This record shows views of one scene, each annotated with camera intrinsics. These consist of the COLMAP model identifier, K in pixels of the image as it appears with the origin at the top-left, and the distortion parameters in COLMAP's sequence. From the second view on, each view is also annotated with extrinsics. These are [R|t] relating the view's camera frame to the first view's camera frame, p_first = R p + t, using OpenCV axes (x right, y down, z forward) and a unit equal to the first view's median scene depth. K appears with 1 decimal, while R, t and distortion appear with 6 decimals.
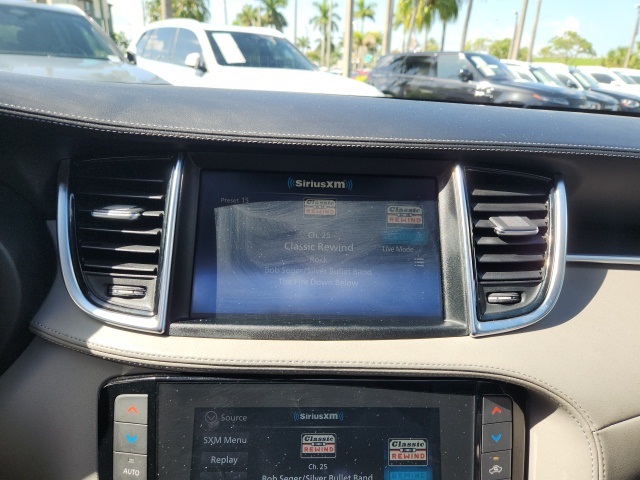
lens RADIAL K [[433.6, 0, 328.2], [0, 433.6, 240.7], [0, 0, 1]] dist [0.067898, -0.061001]
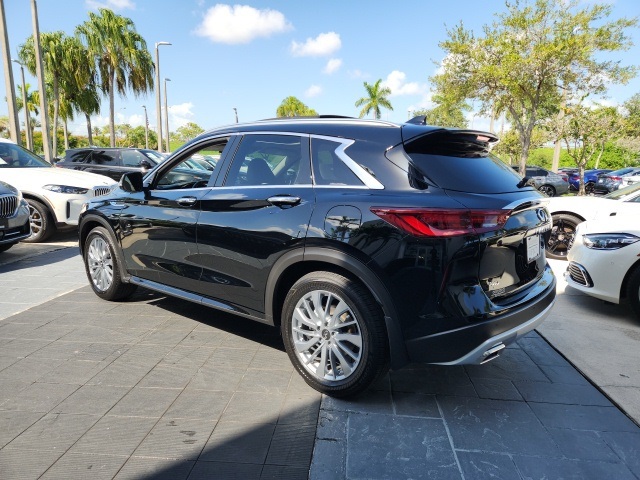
lens RADIAL K [[433.6, 0, 322.4], [0, 433.6, 239.7], [0, 0, 1]] dist [0.067898, -0.061001]
pose [[0.732012, -0.143439, 0.666021, -0.272456], [0.252571, 0.965061, -0.069755, 0.121623], [-0.632745, 0.219279, 0.742664, -0.424181]]
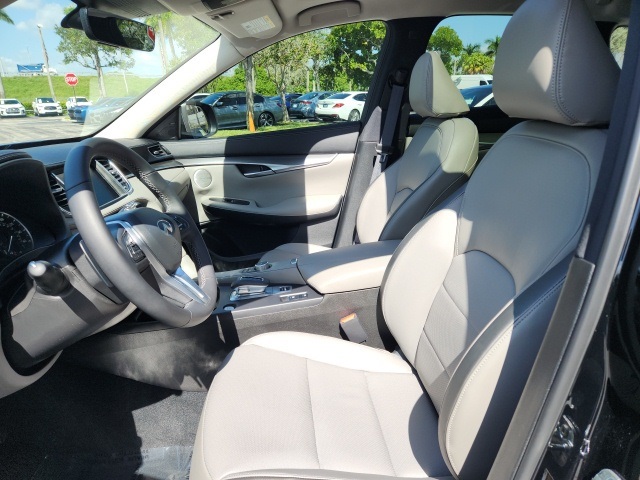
lens RADIAL K [[433.6, 0, 317.8], [0, 433.6, 245.7], [0, 0, 1]] dist [0.067898, -0.061001]
pose [[0.073938, -0.365437, 0.927895, -0.130167], [0.382610, 0.869634, 0.312004, 0.000818], [-0.920946, 0.331953, 0.204119, -0.051530]]
